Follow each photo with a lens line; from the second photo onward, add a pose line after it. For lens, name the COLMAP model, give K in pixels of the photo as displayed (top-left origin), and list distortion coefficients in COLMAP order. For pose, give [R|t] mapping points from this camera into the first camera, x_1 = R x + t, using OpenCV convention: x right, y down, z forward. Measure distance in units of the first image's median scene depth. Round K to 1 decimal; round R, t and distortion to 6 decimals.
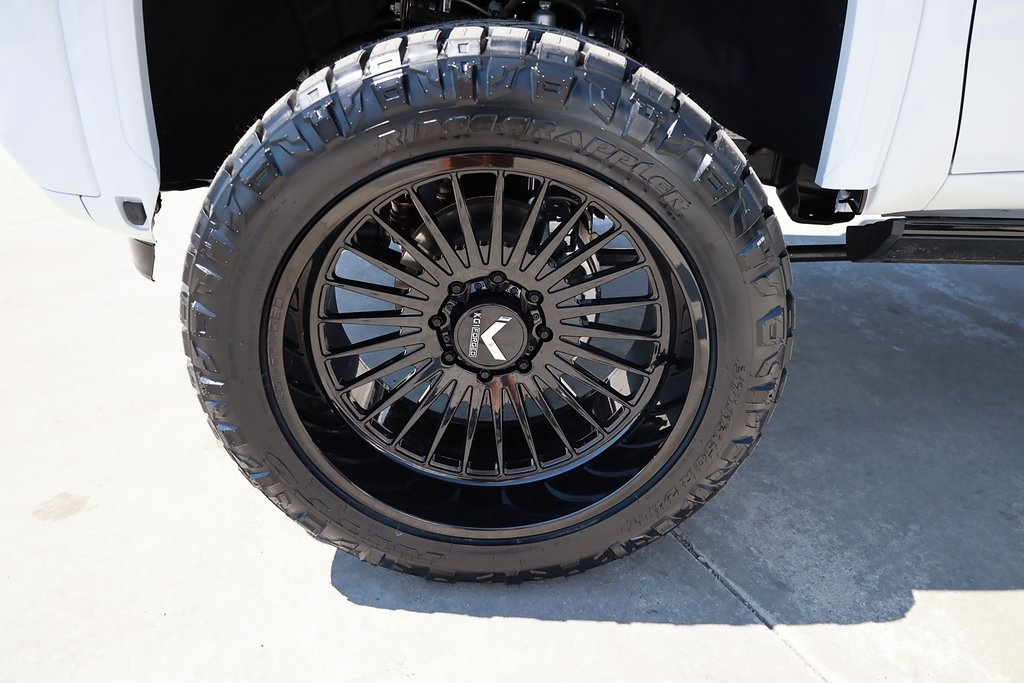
lens RADIAL K [[710.3, 0, 512.0], [0, 710.3, 341.5], [0, 0, 1]] dist [0.002643, -0.003933]
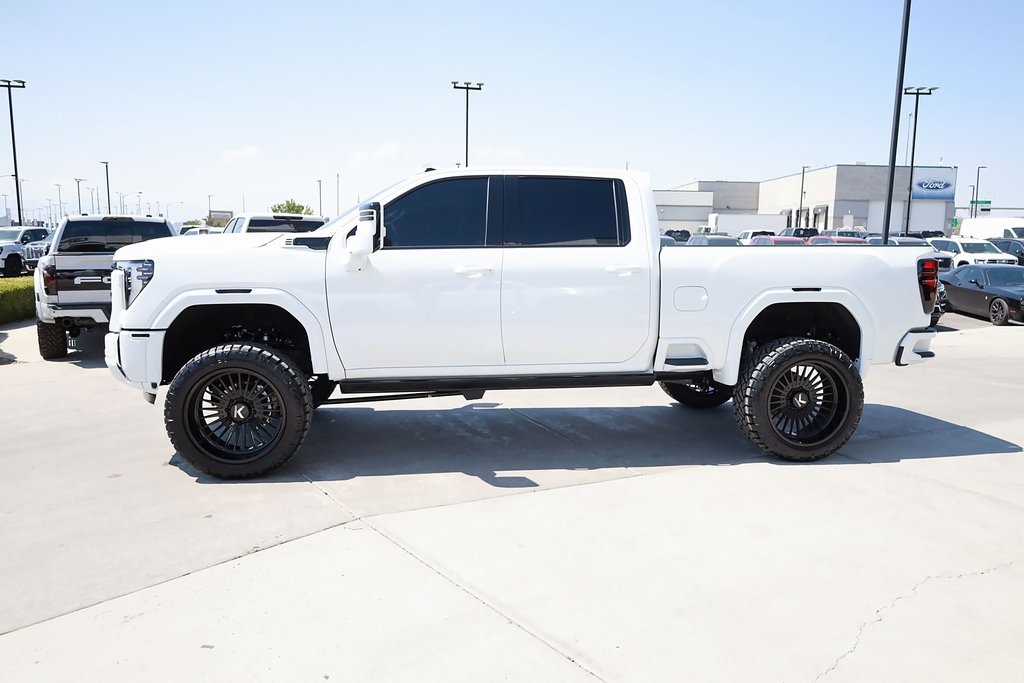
lens RADIAL K [[710.3, 0, 512.0], [0, 710.3, 341.5], [0, 0, 1]] dist [0.002643, -0.003933]
pose [[0.994354, -0.039045, 0.098673, 1.180747], [0.072096, 0.930862, -0.358188, 1.235519], [-0.077866, 0.363279, 0.928421, -3.196899]]
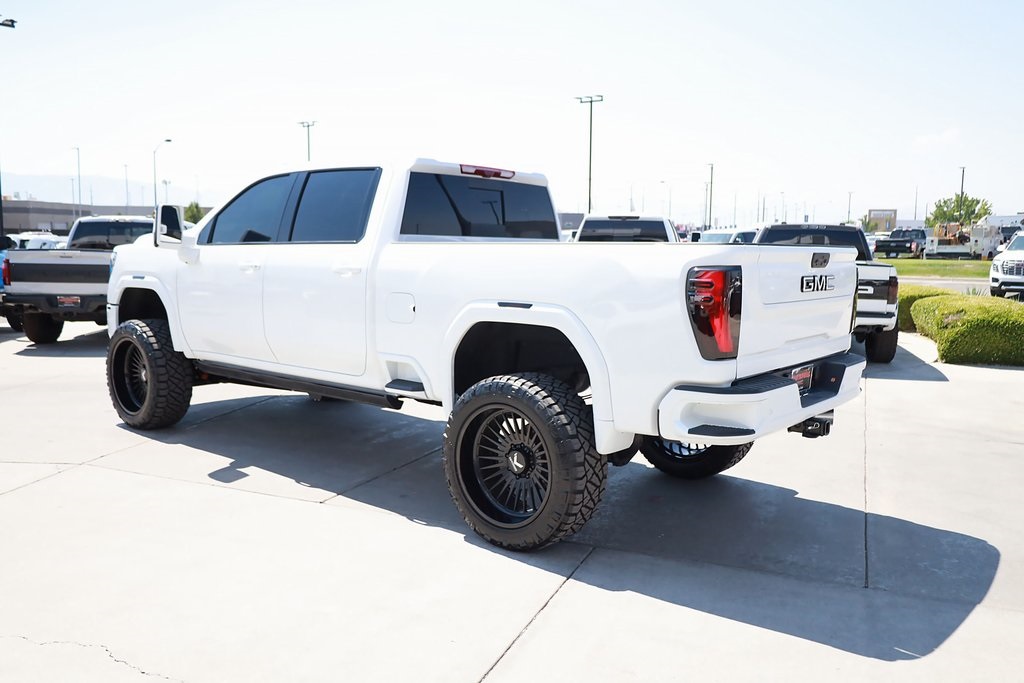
lens RADIAL K [[836.5, 0, 512.0], [0, 836.5, 341.5], [0, 0, 1]] dist [-0.008756, -0.008978]
pose [[0.740679, 0.053033, -0.669763, 6.071630], [-0.313547, 0.908949, -0.274773, 0.622710], [0.594208, 0.413521, 0.689868, -1.783501]]
